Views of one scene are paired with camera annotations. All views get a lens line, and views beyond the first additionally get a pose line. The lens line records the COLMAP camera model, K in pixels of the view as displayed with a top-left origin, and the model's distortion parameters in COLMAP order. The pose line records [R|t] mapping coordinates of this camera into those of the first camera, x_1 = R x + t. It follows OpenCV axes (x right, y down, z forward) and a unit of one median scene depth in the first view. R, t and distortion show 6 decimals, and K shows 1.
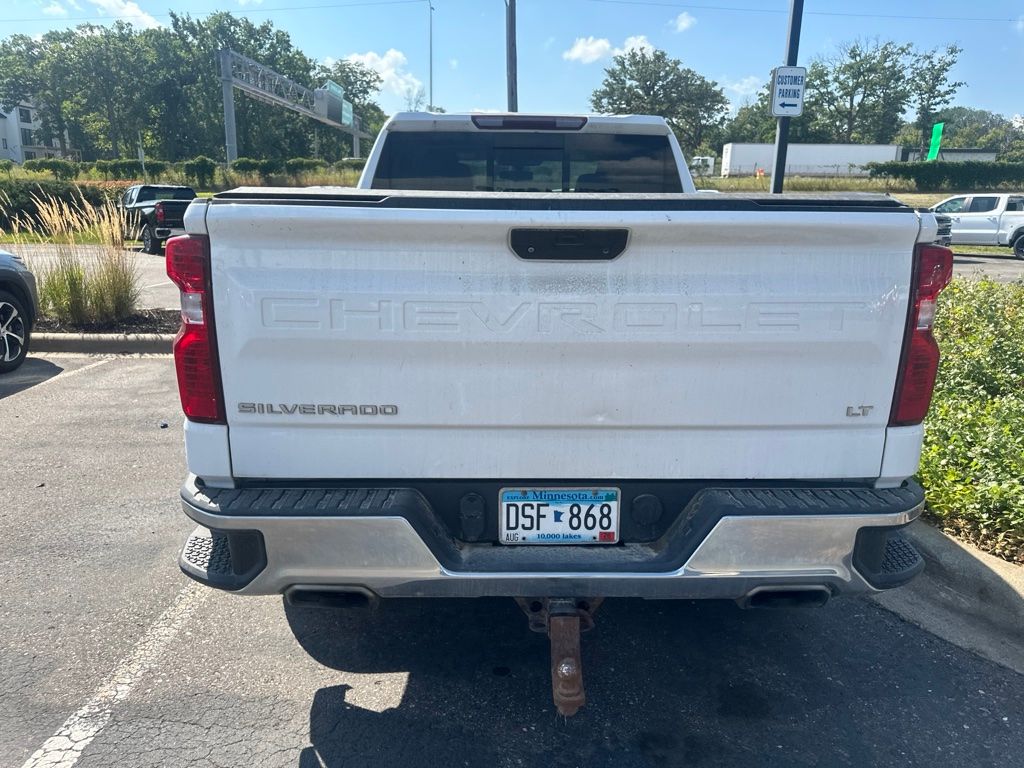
lens RADIAL K [[726.8, 0, 519.9], [0, 726.8, 387.4], [0, 0, 1]] dist [0.022957, -0.027541]
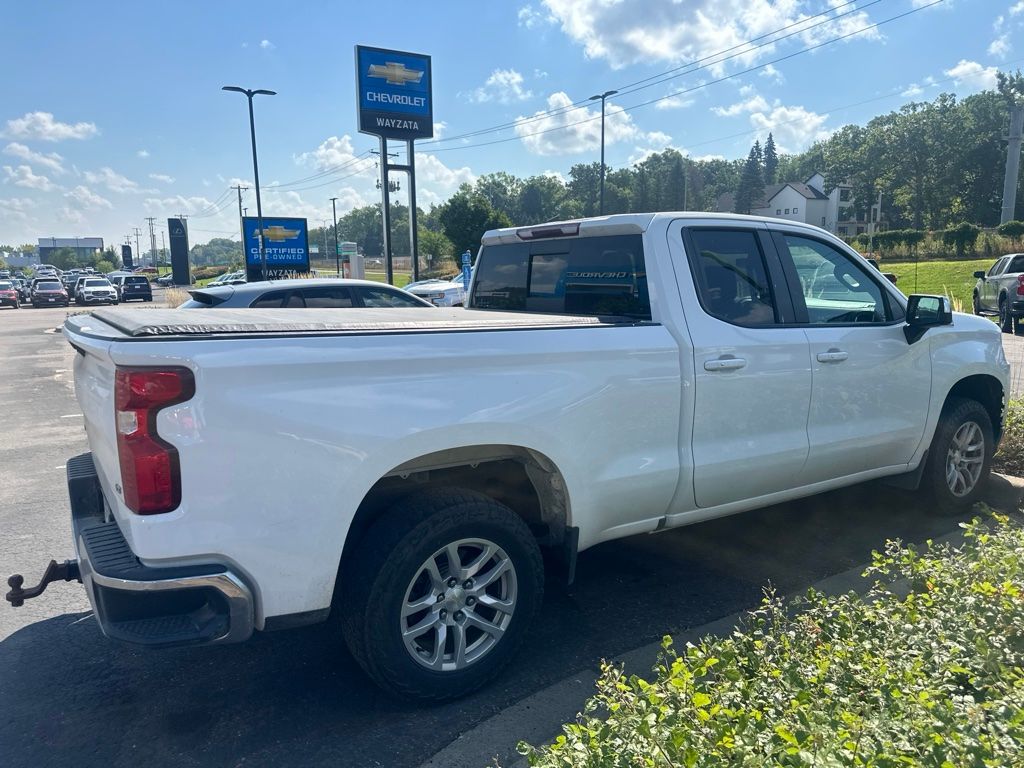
lens RADIAL K [[726.8, 0, 513.1], [0, 726.8, 393.1], [0, 0, 1]] dist [0.022957, -0.027541]
pose [[0.528140, 0.121799, -0.840377, 1.485880], [-0.188136, 0.981848, 0.024067, -0.234138], [0.828054, 0.145394, 0.541468, 0.667364]]
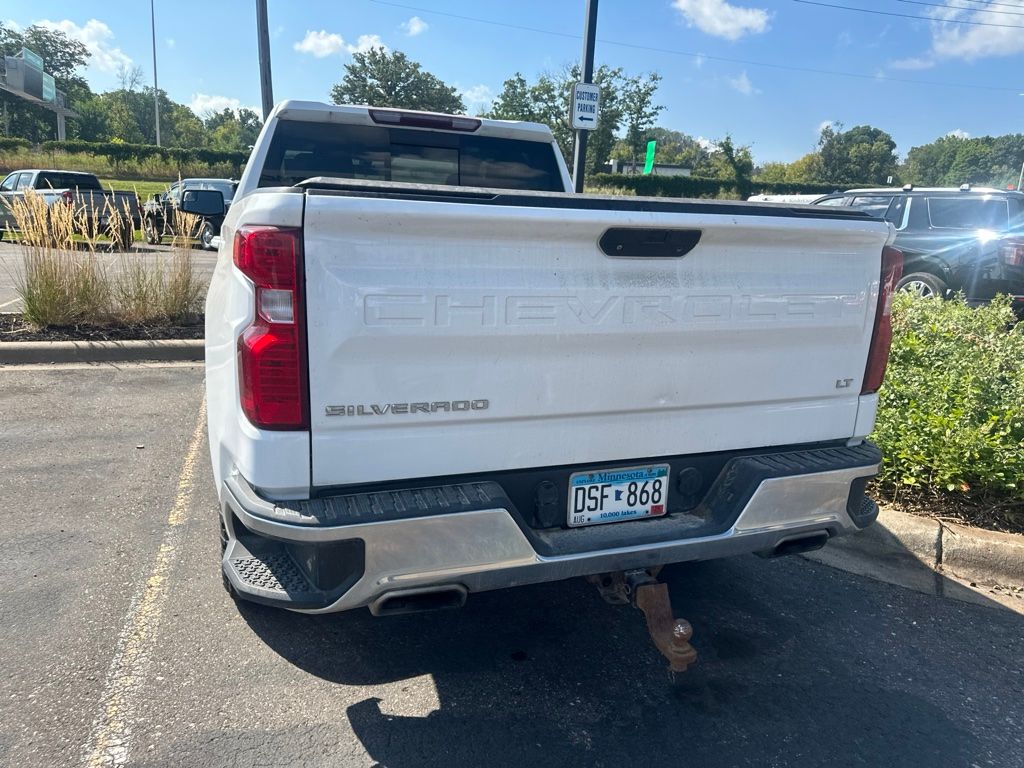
lens RADIAL K [[726.8, 0, 516.5], [0, 726.8, 373.9], [0, 0, 1]] dist [0.022957, -0.027541]
pose [[0.943357, -0.044427, 0.328790, -0.350459], [0.049558, 0.998745, -0.007236, -0.001176], [-0.328056, 0.023120, 0.944375, 0.023694]]
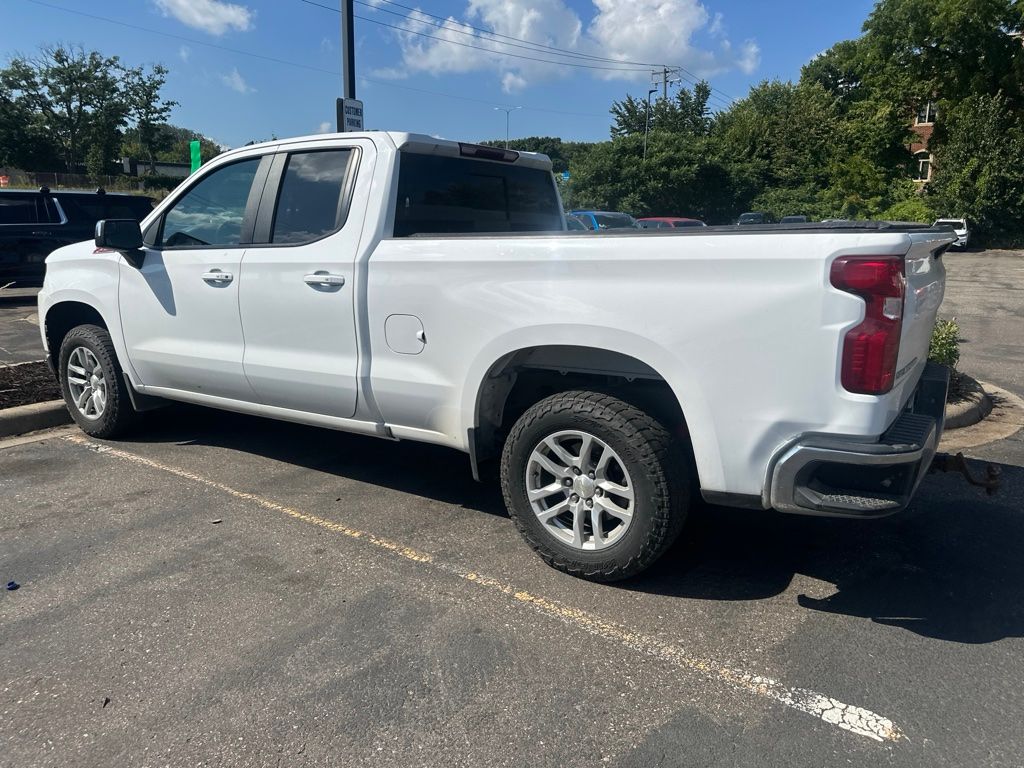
lens RADIAL K [[726.8, 0, 511.5], [0, 726.8, 378.8], [0, 0, 1]] dist [0.022957, -0.027541]
pose [[0.578378, -0.181045, 0.795426, -1.472137], [0.200869, 0.976647, 0.076234, -0.170783], [-0.790652, 0.115684, 0.601237, 0.563691]]
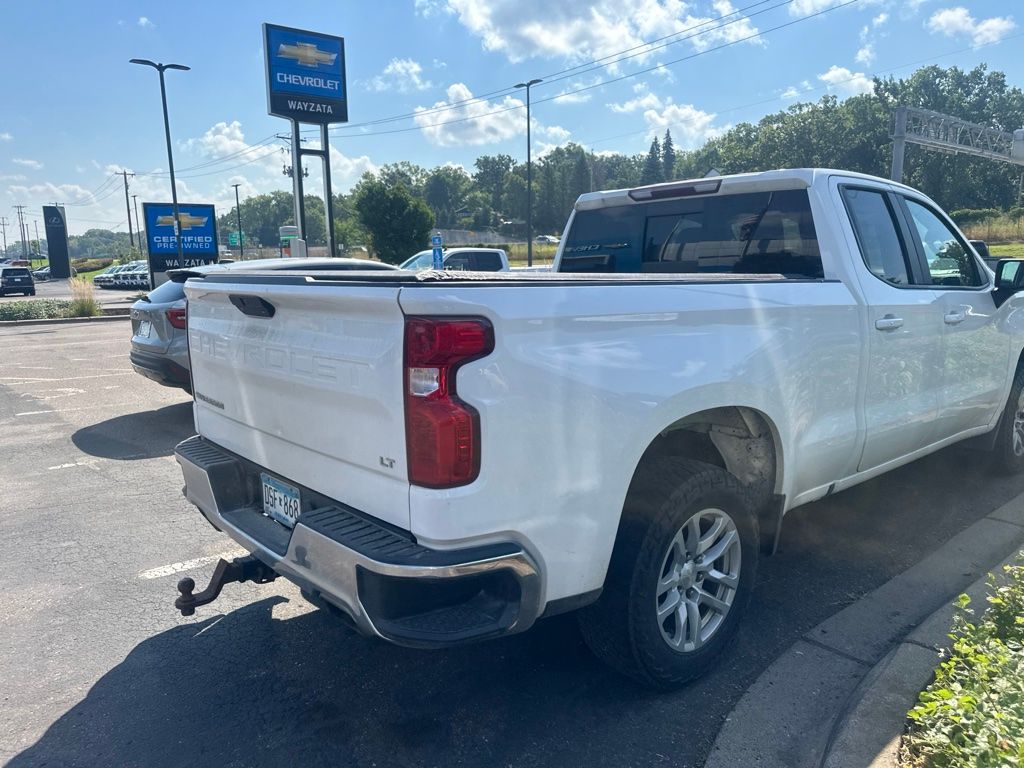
lens RADIAL K [[726.8, 0, 521.2], [0, 726.8, 392.7], [0, 0, 1]] dist [0.022957, -0.027541]
pose [[0.644117, 0.113447, -0.756468, 1.102012], [-0.164486, 0.986348, 0.007866, -0.090120], [0.747033, 0.119362, 0.653984, 0.332177]]
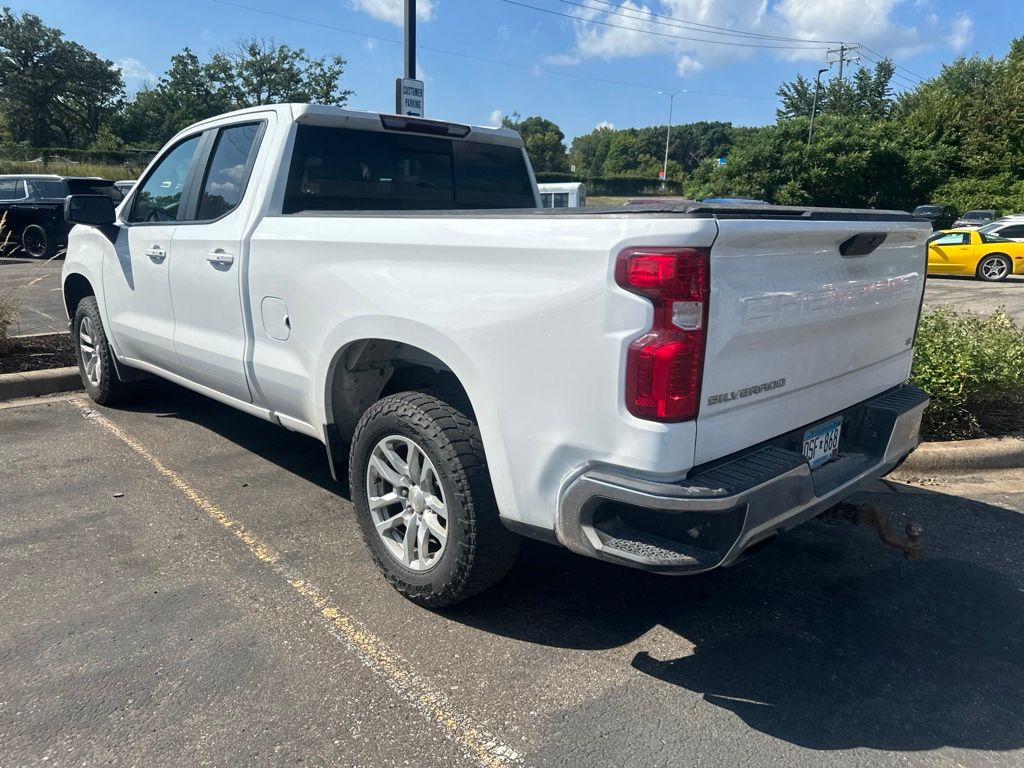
lens RADIAL K [[726.8, 0, 512.2], [0, 726.8, 389.4], [0, 0, 1]] dist [0.022957, -0.027541]
pose [[0.739139, -0.158729, 0.654583, -1.013231], [0.150962, 0.986152, 0.068667, -0.085412], [-0.656417, 0.048063, 0.752865, 0.274585]]
